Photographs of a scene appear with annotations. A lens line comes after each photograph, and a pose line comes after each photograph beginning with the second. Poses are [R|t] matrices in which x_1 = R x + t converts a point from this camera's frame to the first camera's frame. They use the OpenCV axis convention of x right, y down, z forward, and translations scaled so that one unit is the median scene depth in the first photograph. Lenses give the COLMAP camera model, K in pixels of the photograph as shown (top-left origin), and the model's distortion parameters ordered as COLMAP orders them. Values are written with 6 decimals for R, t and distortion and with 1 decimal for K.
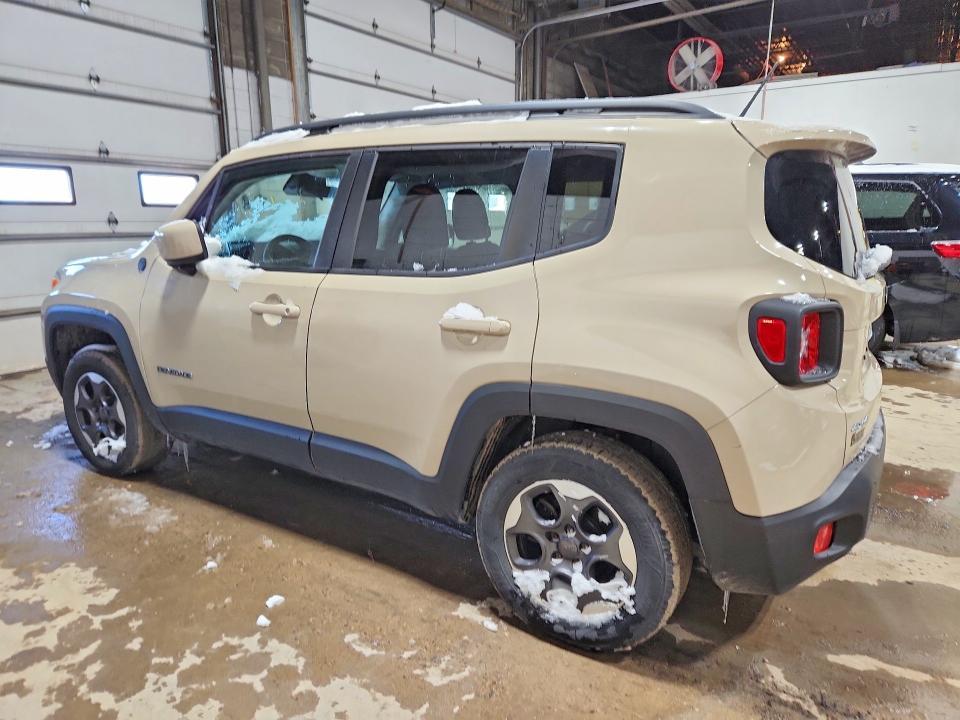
lens RADIAL K [[642.9, 0, 480.2], [0, 642.9, 369.7], [0, 0, 1]] dist [0.061873, -0.056405]
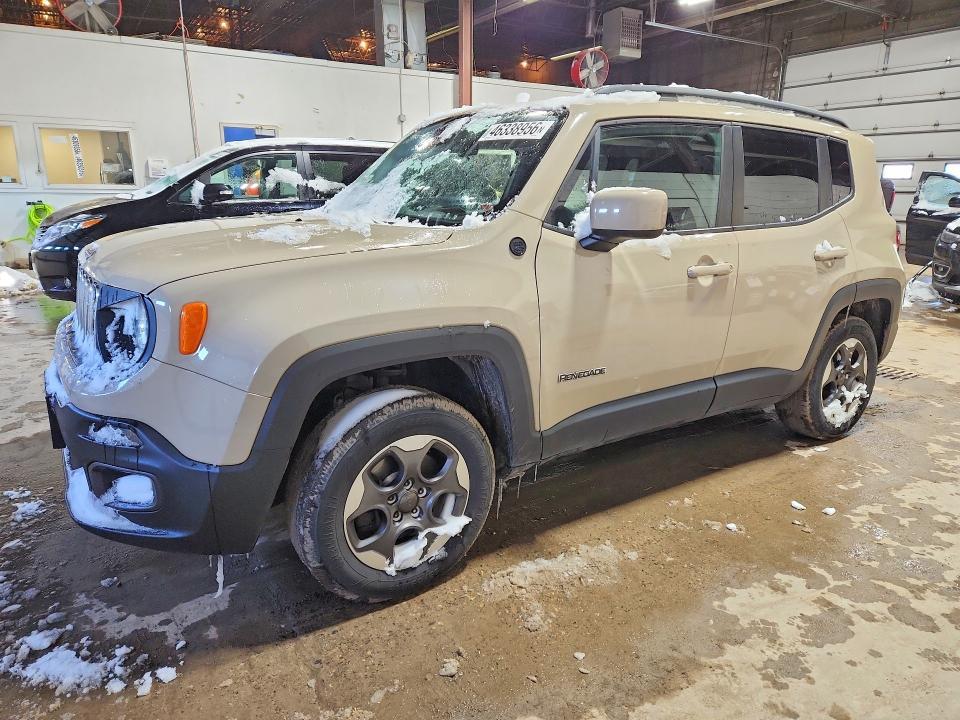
lens RADIAL K [[630.8, 0, 480.0], [0, 630.8, 360.0], [0, 0, 1]] dist [0.004529, -0.001822]
pose [[0.430125, -0.238770, 0.870621, -1.521579], [0.199697, 0.965664, 0.166177, -0.213568], [-0.880405, 0.102383, 0.463038, 0.951722]]
